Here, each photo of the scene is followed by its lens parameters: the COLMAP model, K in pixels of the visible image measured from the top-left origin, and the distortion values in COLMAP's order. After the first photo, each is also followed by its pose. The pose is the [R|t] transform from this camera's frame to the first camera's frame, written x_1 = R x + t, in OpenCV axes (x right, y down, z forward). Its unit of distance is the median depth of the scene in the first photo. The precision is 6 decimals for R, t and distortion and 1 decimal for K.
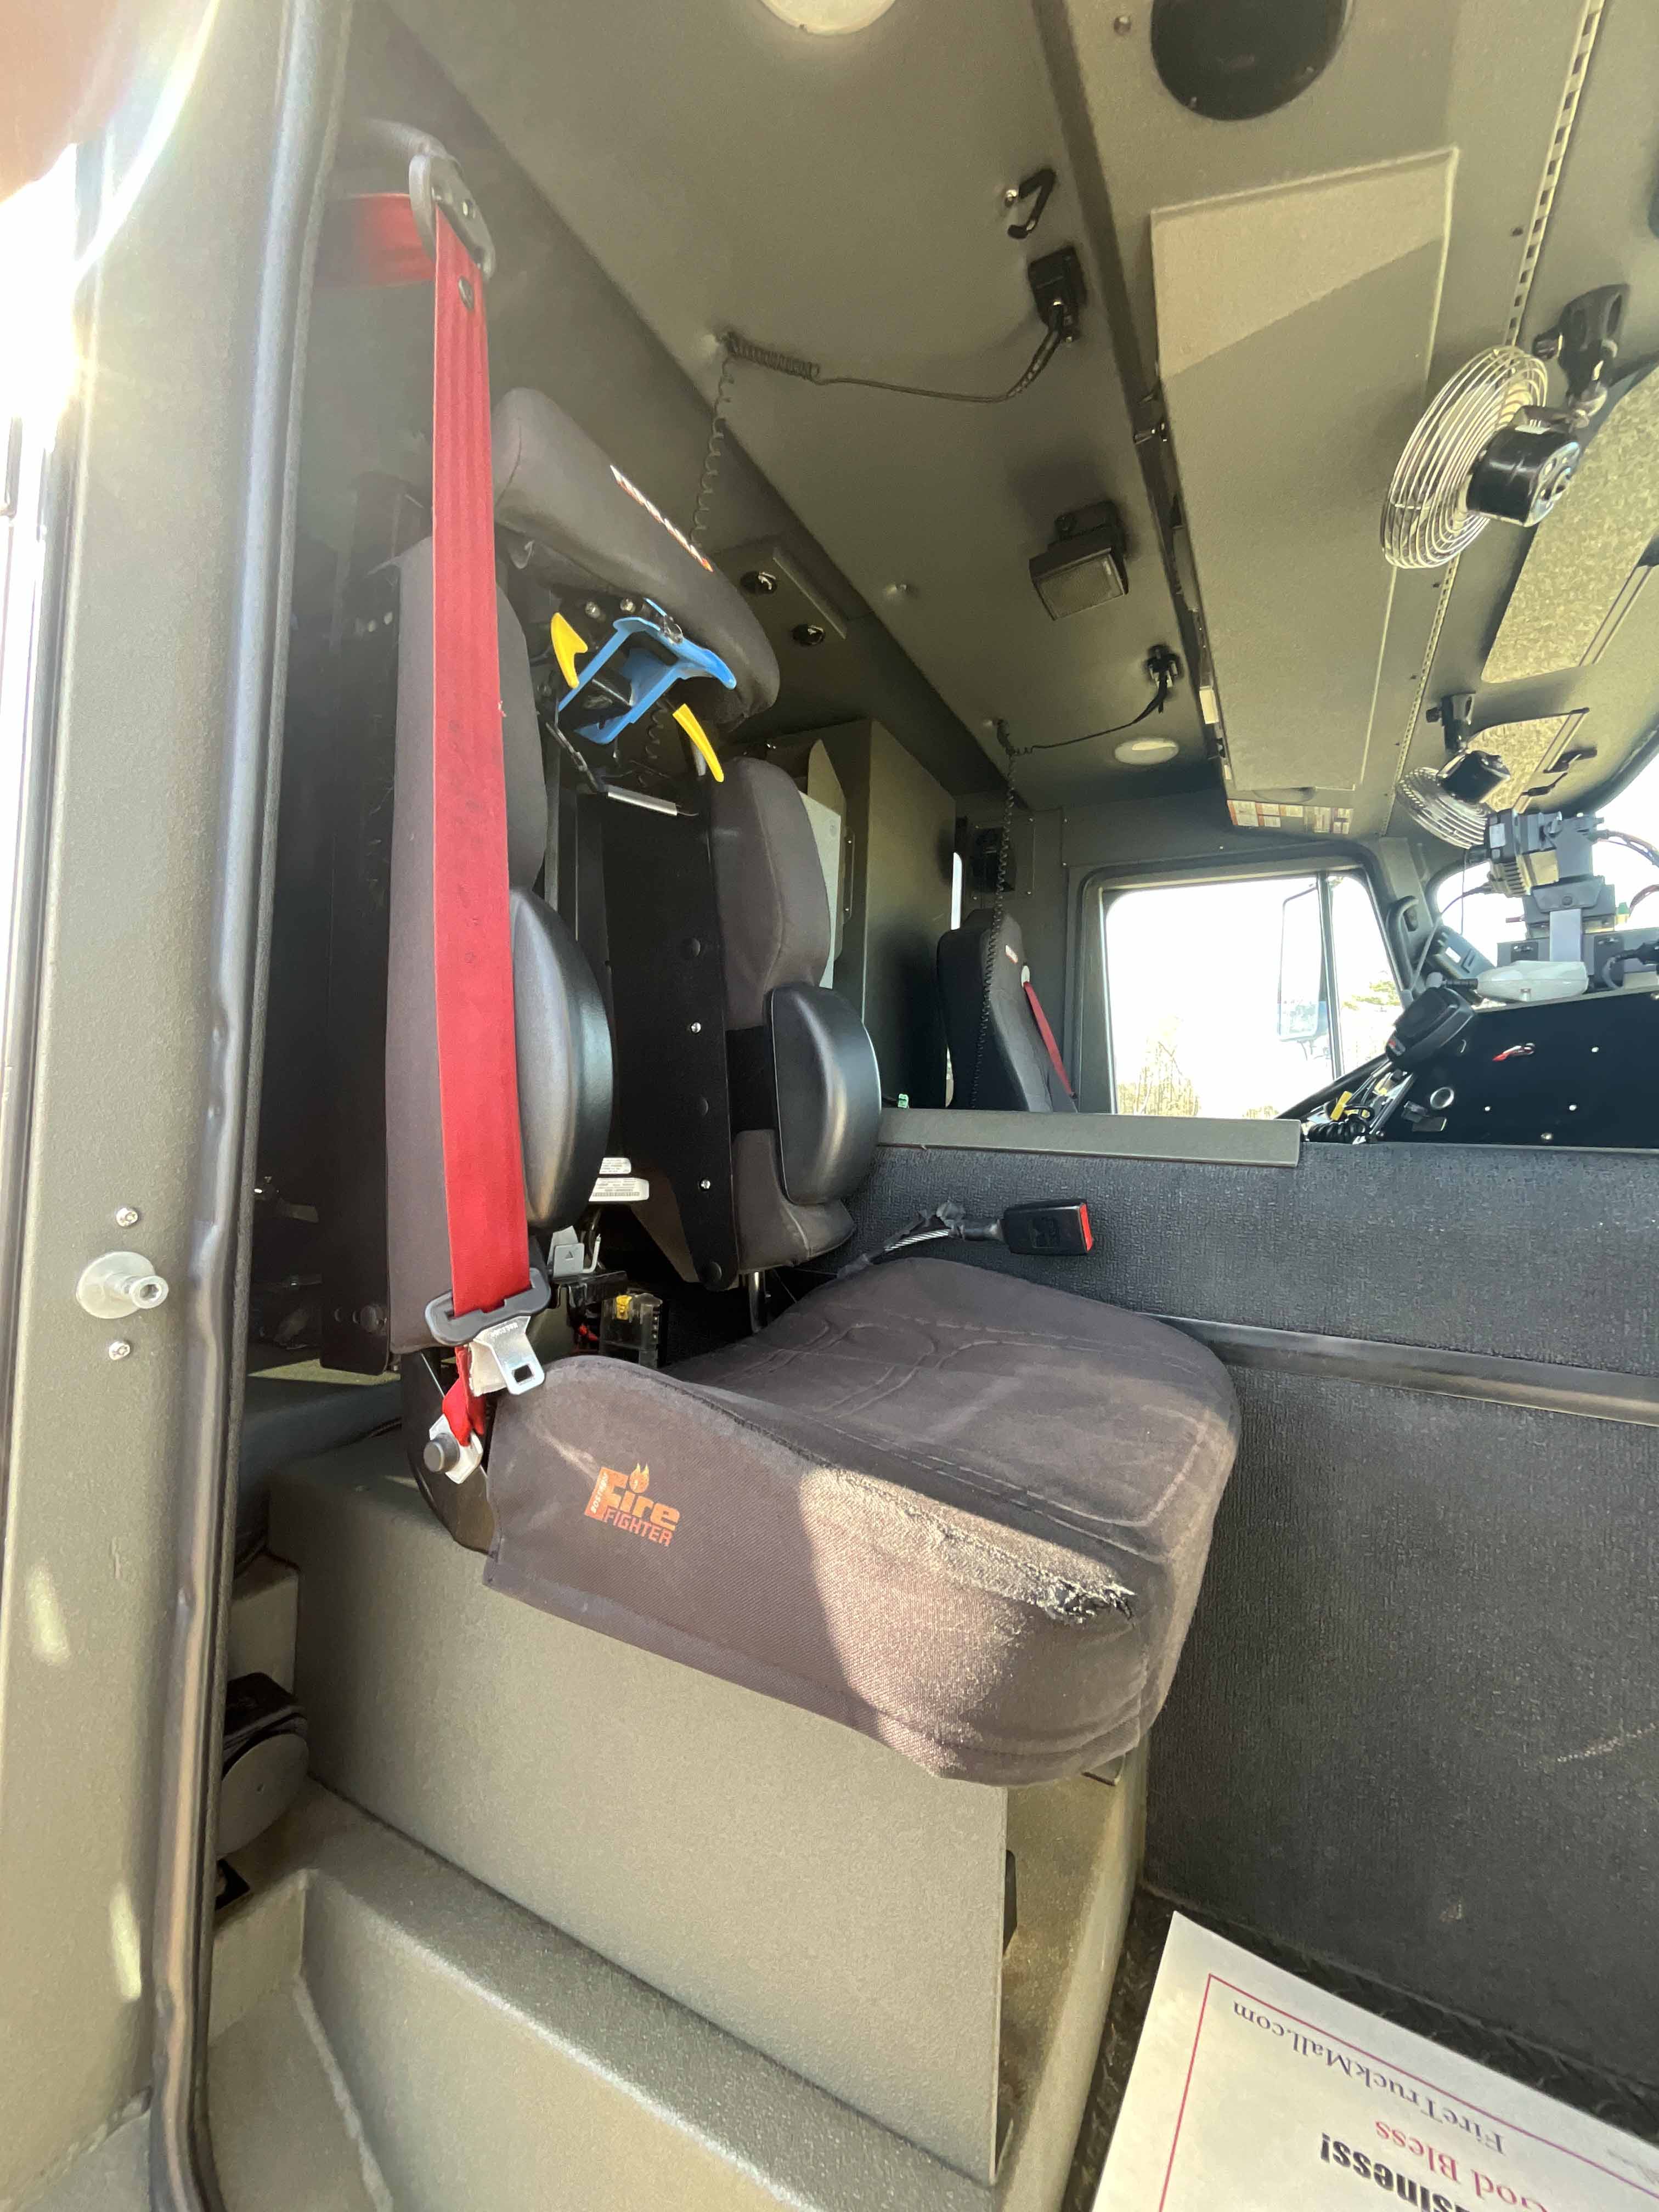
lens RADIAL K [[896.3, 0, 832.2], [0, 896.3, 1109.1], [0, 0, 1]] dist [0.000508, 0.000005]
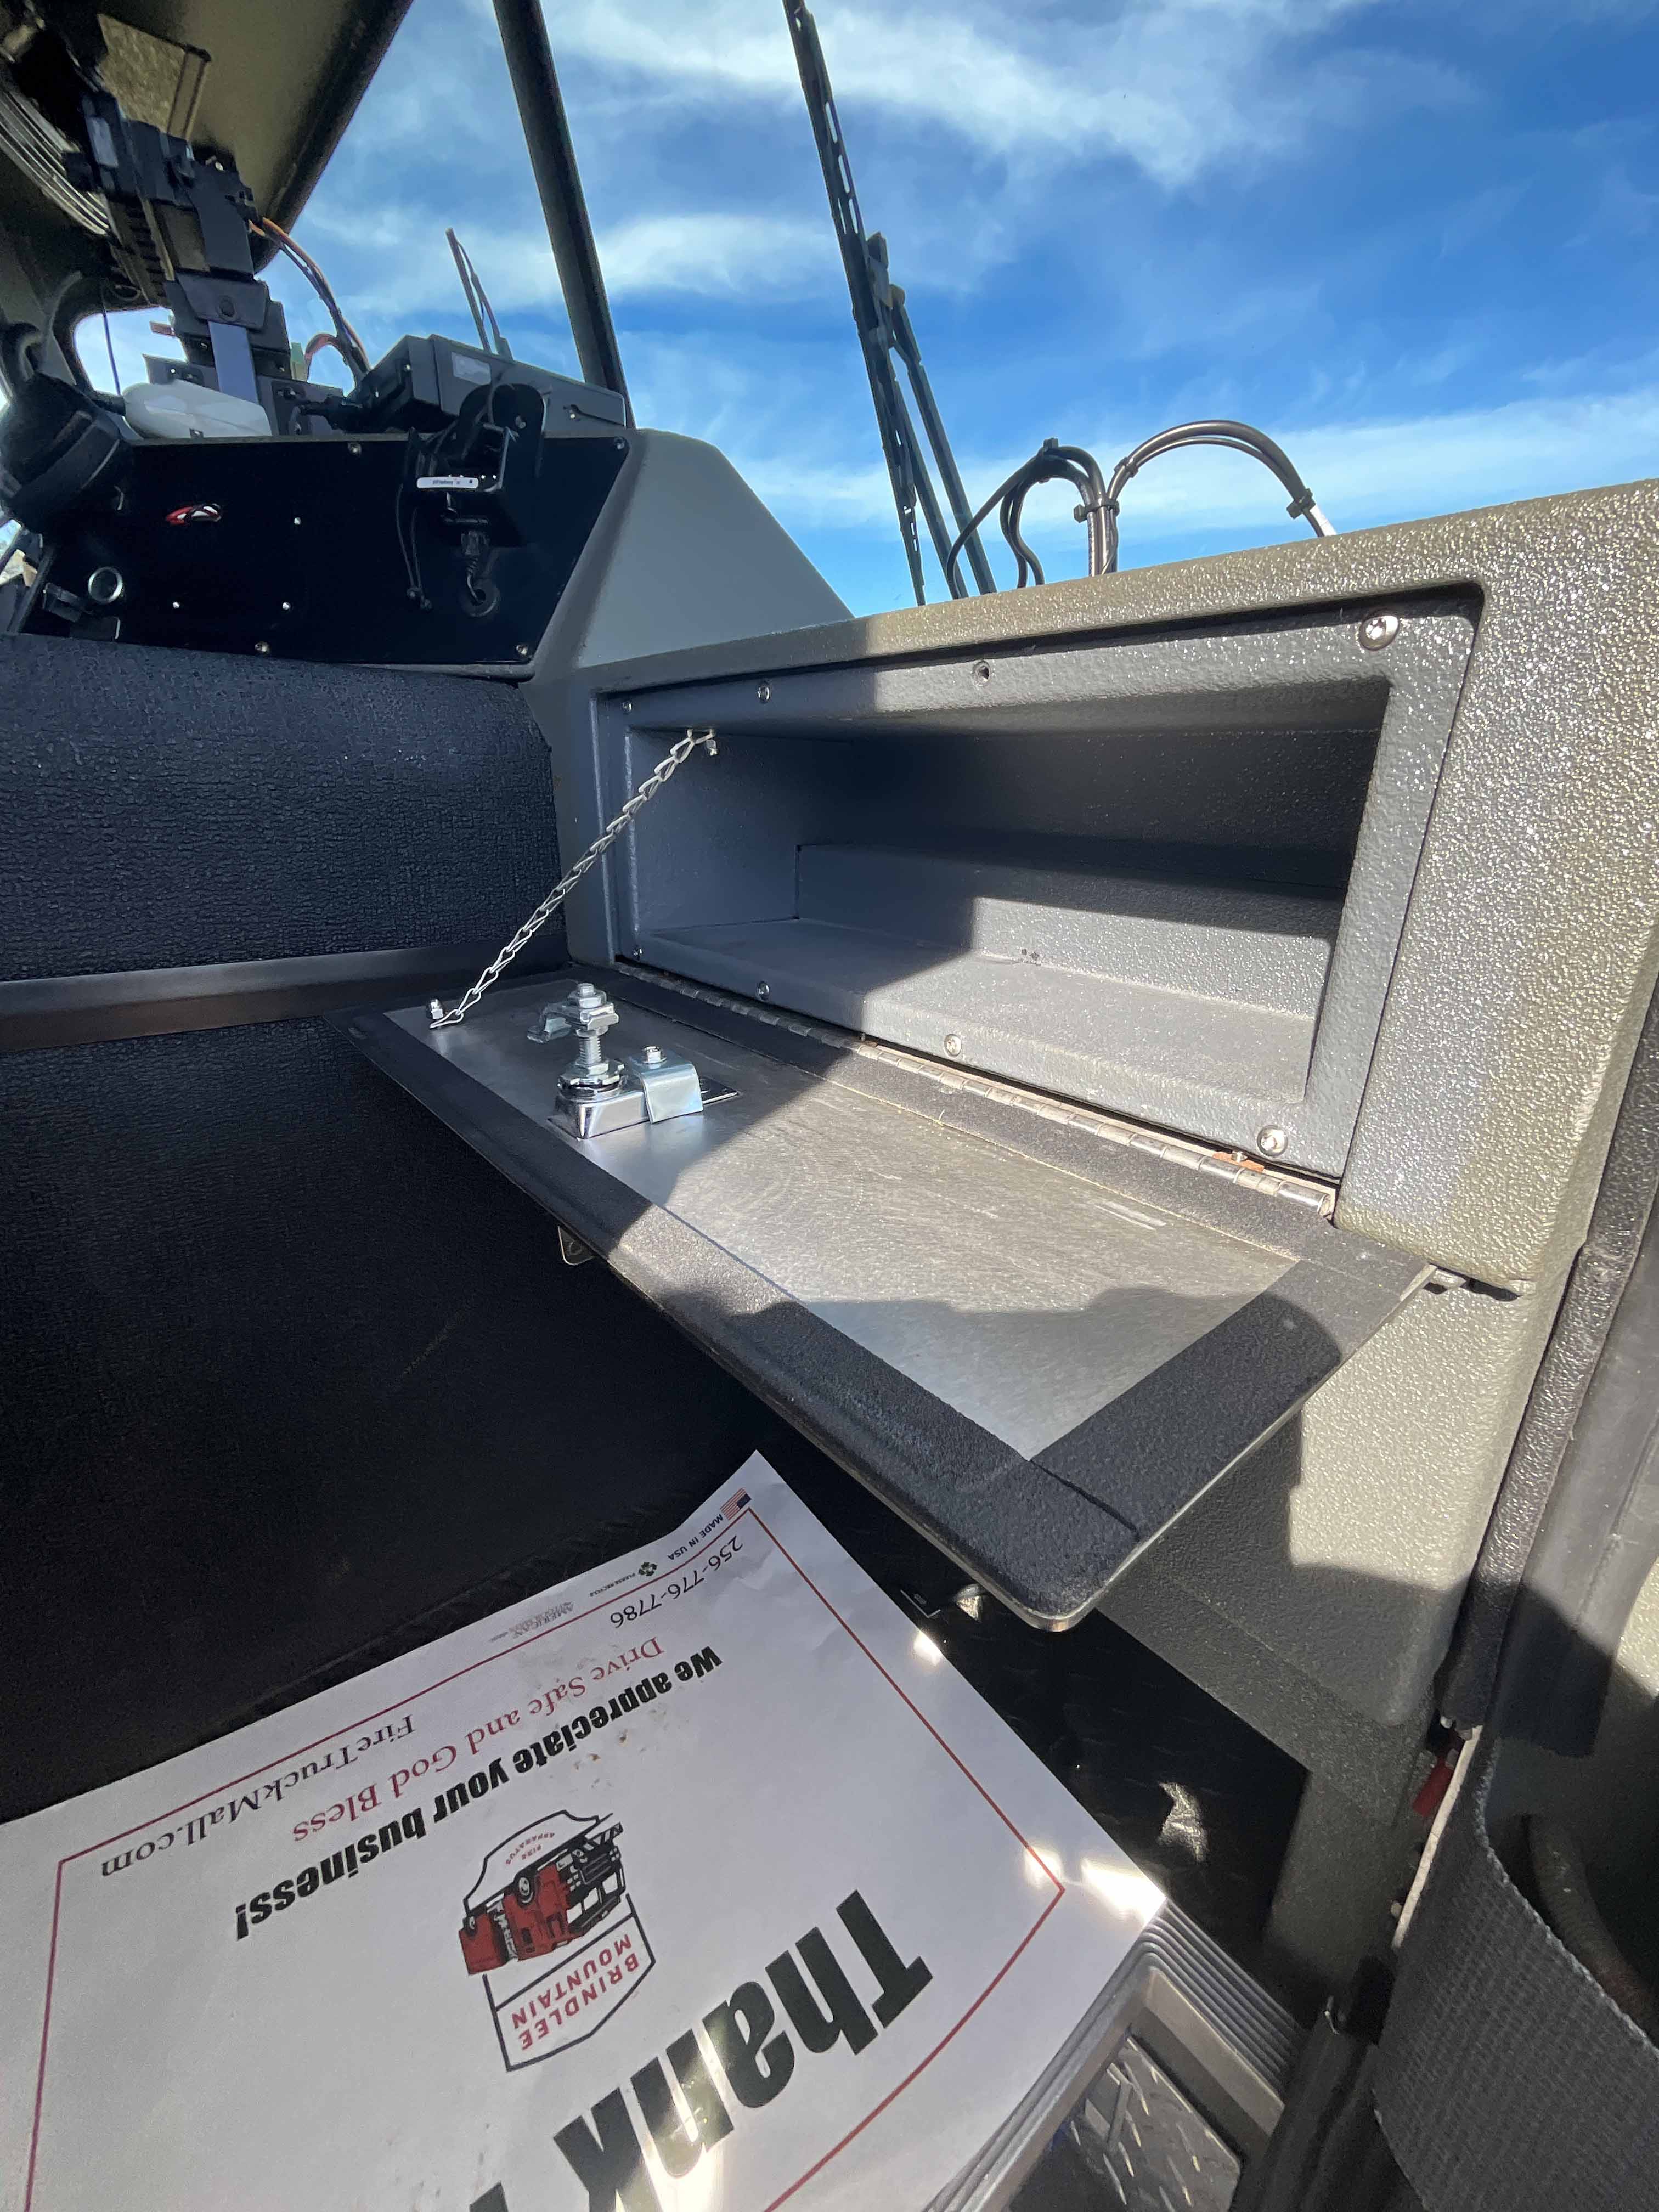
lens RADIAL K [[888.3, 0, 827.4], [0, 888.3, 1095.7], [0, 0, 1]] dist [0.000624, 0.000074]
pose [[0.380367, -0.336304, 0.861522, 0.186501], [-0.038014, 0.925069, 0.377893, 0.061715], [-0.924054, -0.176488, 0.339082, 0.215790]]
